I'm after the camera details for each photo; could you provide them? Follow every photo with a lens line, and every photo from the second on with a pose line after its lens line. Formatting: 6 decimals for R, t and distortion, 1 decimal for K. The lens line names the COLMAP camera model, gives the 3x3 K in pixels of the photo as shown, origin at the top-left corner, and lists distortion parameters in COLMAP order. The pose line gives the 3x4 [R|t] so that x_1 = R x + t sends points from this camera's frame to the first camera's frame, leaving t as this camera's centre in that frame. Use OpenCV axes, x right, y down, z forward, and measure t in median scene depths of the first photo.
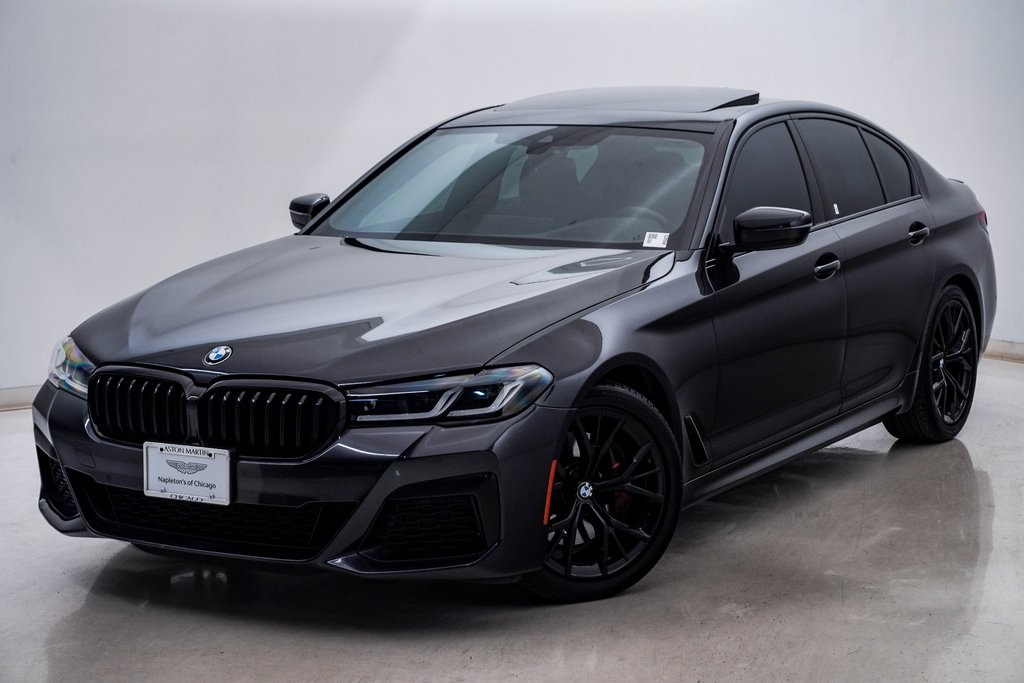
lens RADIAL K [[2171.6, 0, 512.3], [0, 2171.6, 345.9], [0, 0, 1]] dist [0.028816, 0.000000]
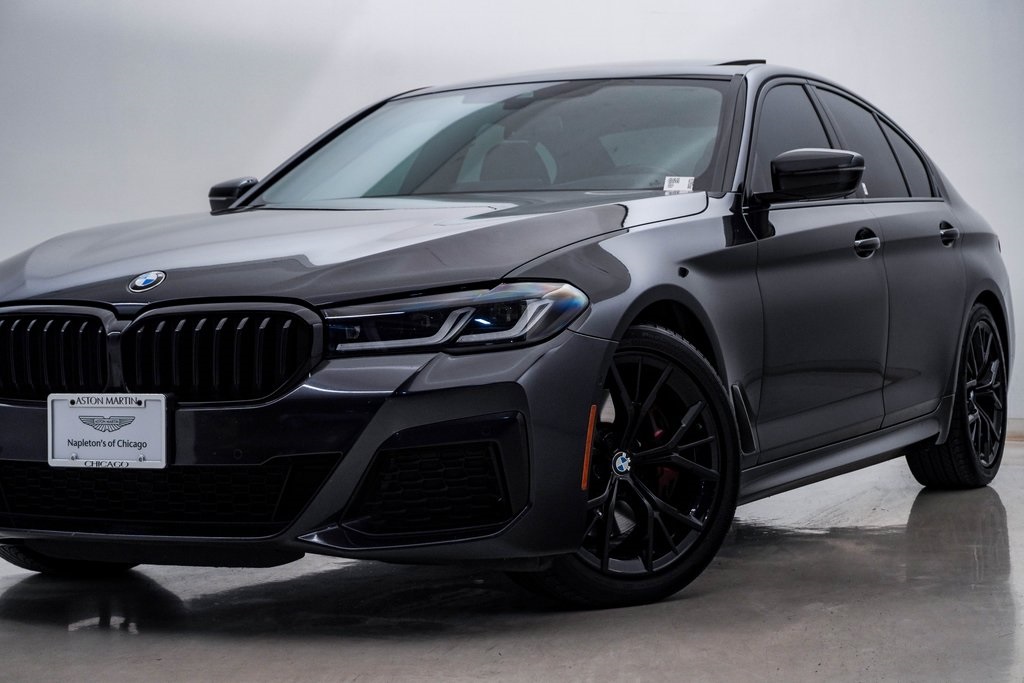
lens RADIAL K [[2171.6, 0, 513.6], [0, 2171.6, 342.5], [0, 0, 1]] dist [0.028816, 0.000000]
pose [[0.997339, -0.012845, 0.071761, -0.060007], [0.020738, 0.993676, -0.110352, 0.108654], [-0.069890, 0.111546, 0.991299, 0.229500]]
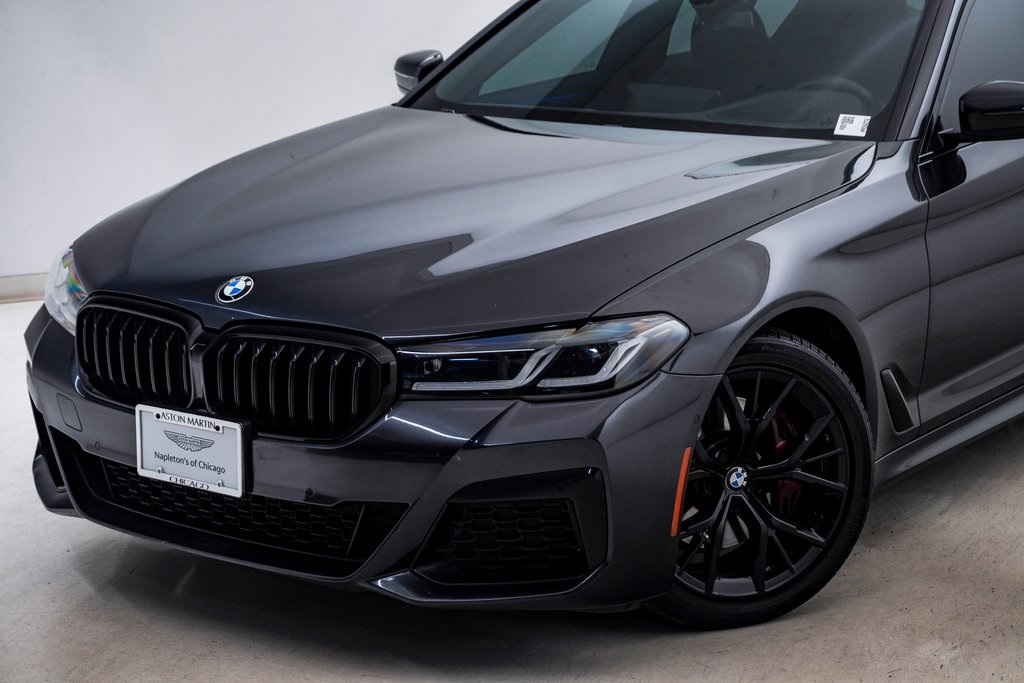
lens RADIAL K [[2171.6, 0, 509.4], [0, 2171.6, 343.7], [0, 0, 1]] dist [0.028816, 0.000000]
pose [[0.993459, 0.023267, -0.111793, 0.038223], [-0.013831, 0.996331, 0.084454, -0.039434], [0.113348, -0.082356, 0.990136, 0.269956]]
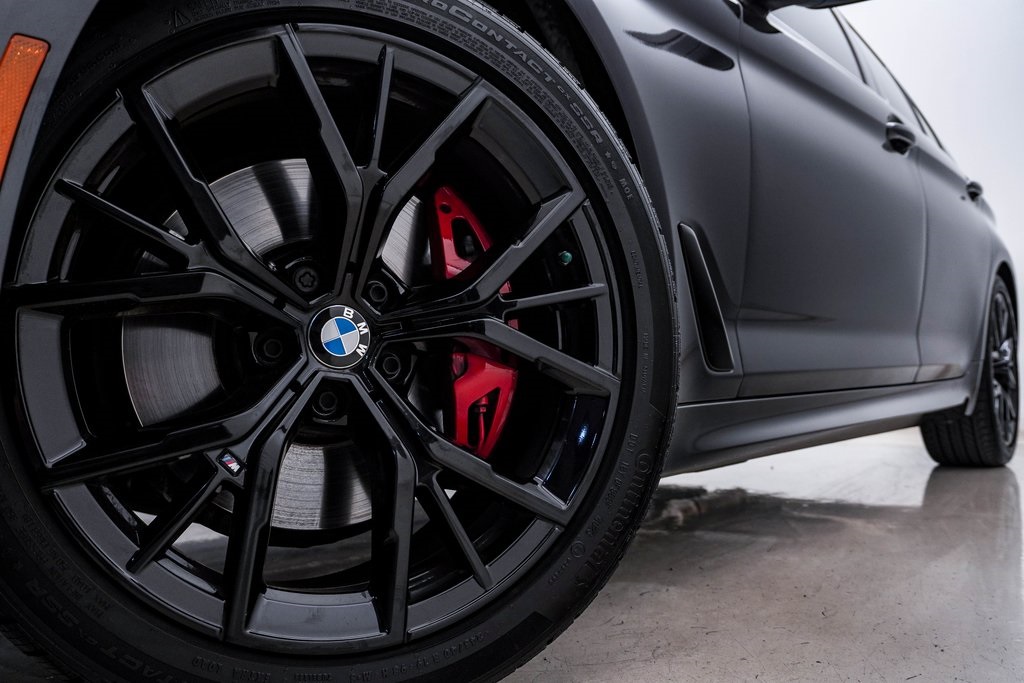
lens RADIAL K [[955.7, 0, 494.1], [0, 955.7, 343.9], [0, 0, 1]] dist [-0.007441, 0.000000]
pose [[0.994833, 0.003118, -0.101477, 0.067117], [-0.020746, 0.984681, -0.173129, 0.089638], [0.099382, 0.174340, 0.979658, 0.876642]]
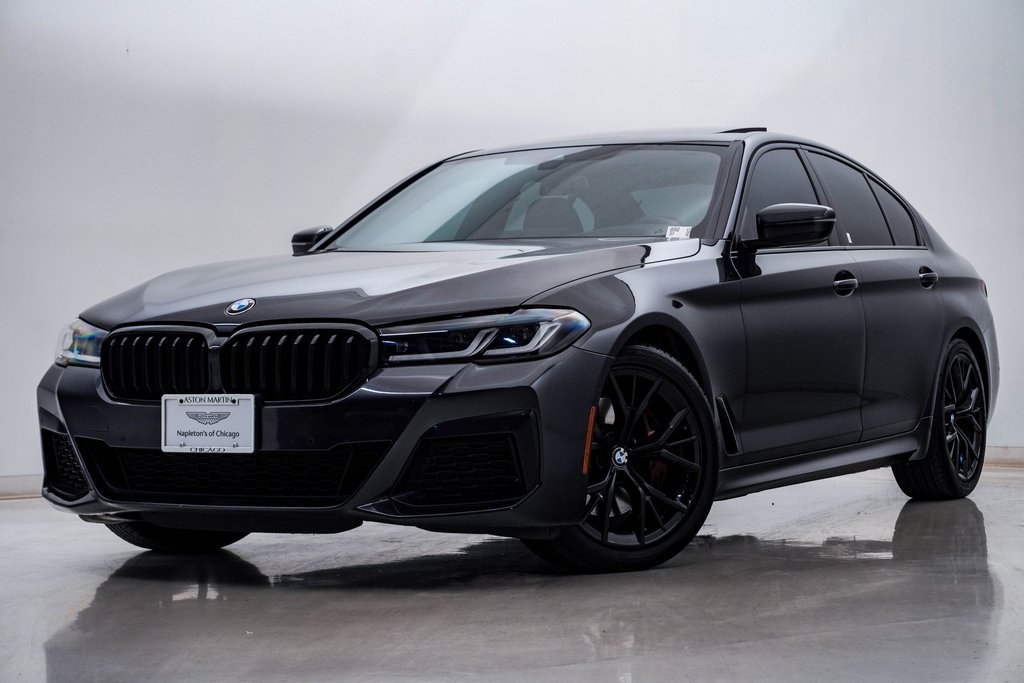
lens RADIAL K [[2171.6, 0, 511.8], [0, 2171.6, 338.8], [0, 0, 1]] dist [0.028816, 0.000000]
pose [[0.999472, -0.005042, 0.032084, -0.044794], [0.009393, 0.990531, -0.136971, 0.146128], [-0.031089, 0.137200, 0.990055, 0.044883]]
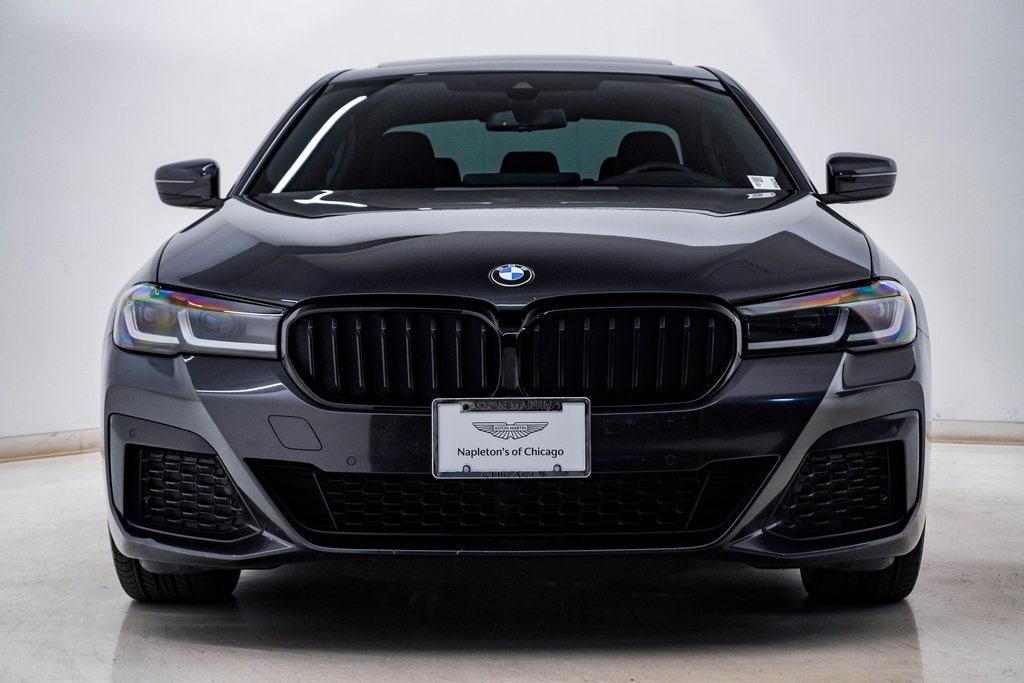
lens RADIAL K [[2171.6, 0, 513.8], [0, 2171.6, 343.8], [0, 0, 1]] dist [0.028816, 0.000000]
pose [[0.865993, -0.013757, 0.499867, -0.469474], [0.066688, 0.993870, -0.088182, 0.085346], [-0.495590, 0.109700, 0.861601, 0.383068]]
